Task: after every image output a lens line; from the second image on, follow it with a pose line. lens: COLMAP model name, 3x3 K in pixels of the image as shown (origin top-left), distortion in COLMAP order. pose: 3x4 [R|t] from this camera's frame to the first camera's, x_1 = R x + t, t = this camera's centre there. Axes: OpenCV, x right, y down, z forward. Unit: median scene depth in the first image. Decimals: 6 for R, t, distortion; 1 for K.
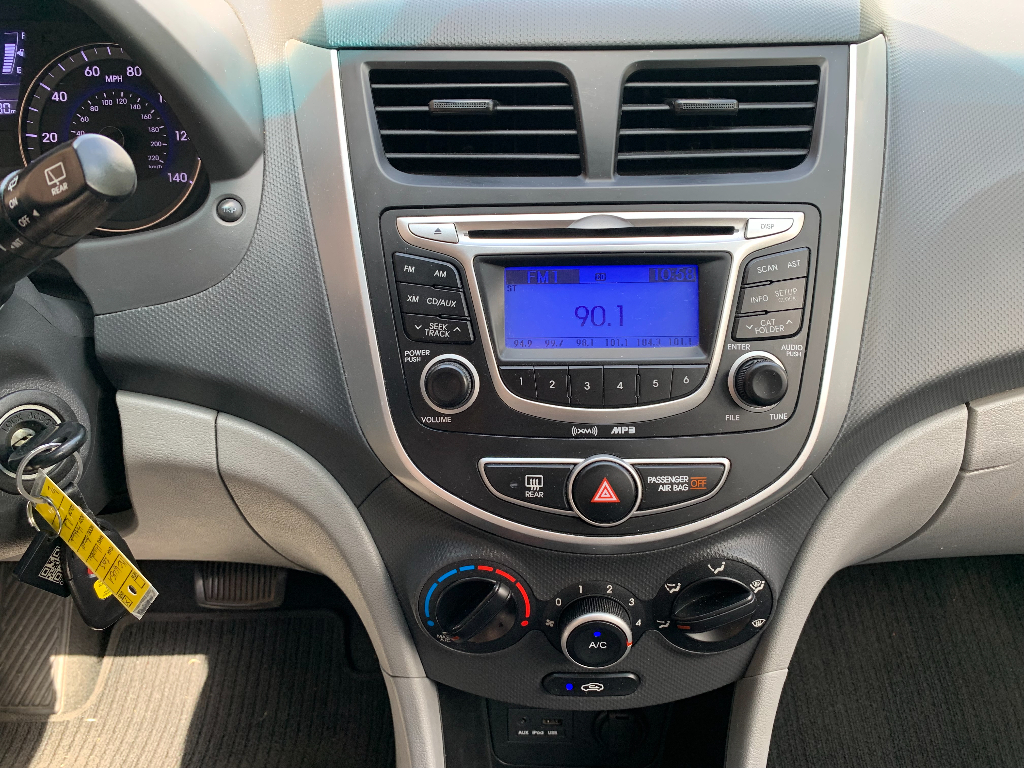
lens RADIAL K [[775.0, 0, 512.0], [0, 775.0, 384.0], [0, 0, 1]] dist [0.058735, -0.057670]
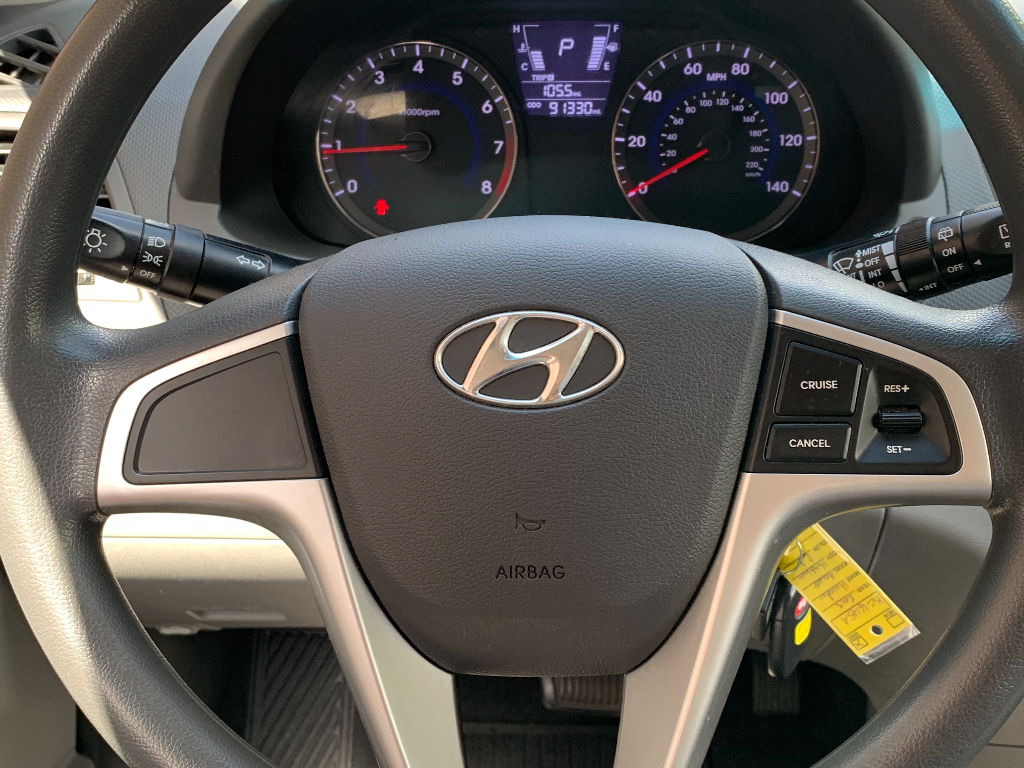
lens RADIAL K [[1313.9, 0, 517.9], [0, 1313.9, 405.1], [0, 0, 1]] dist [0.108462, -0.030002]
pose [[0.998412, 0.025307, -0.050322, -0.813684], [-0.026157, 0.999525, -0.016320, 0.020126], [0.049885, 0.017610, 0.998600, -0.645412]]
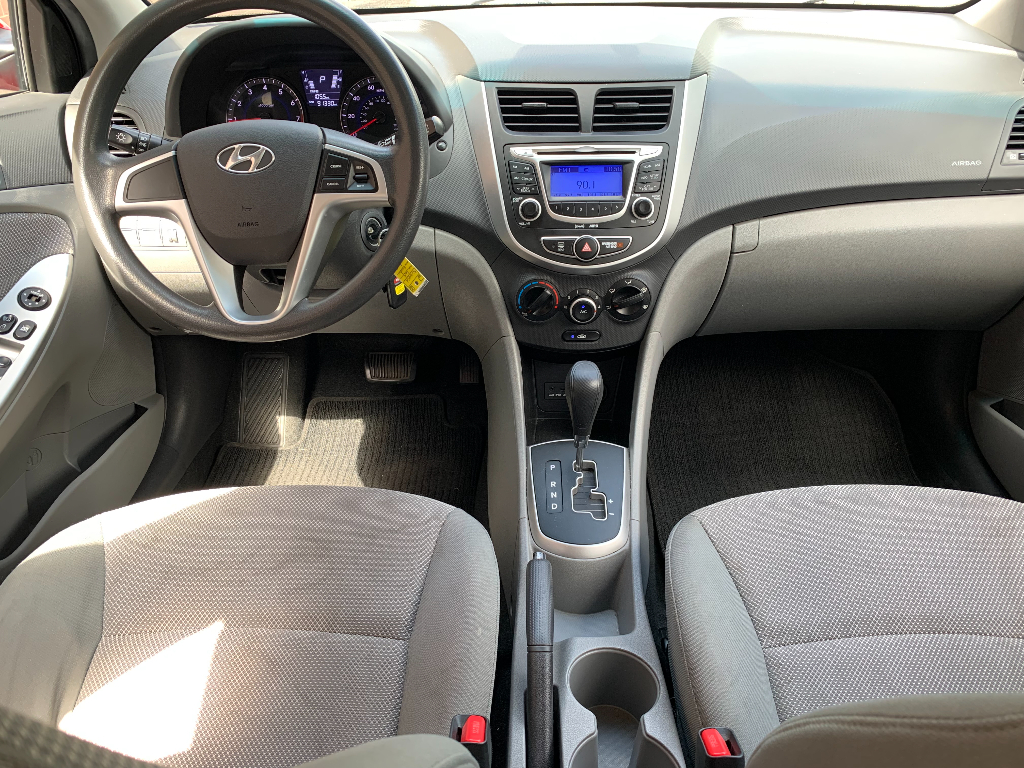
lens RADIAL K [[775.0, 0, 512.0], [0, 775.0, 384.0], [0, 0, 1]] dist [0.058735, -0.057670]
pose [[0.999927, 0.005820, -0.010605, -0.107703], [-0.005440, 0.999354, 0.035522, 0.498482], [0.010805, -0.035462, 0.999313, -1.689512]]
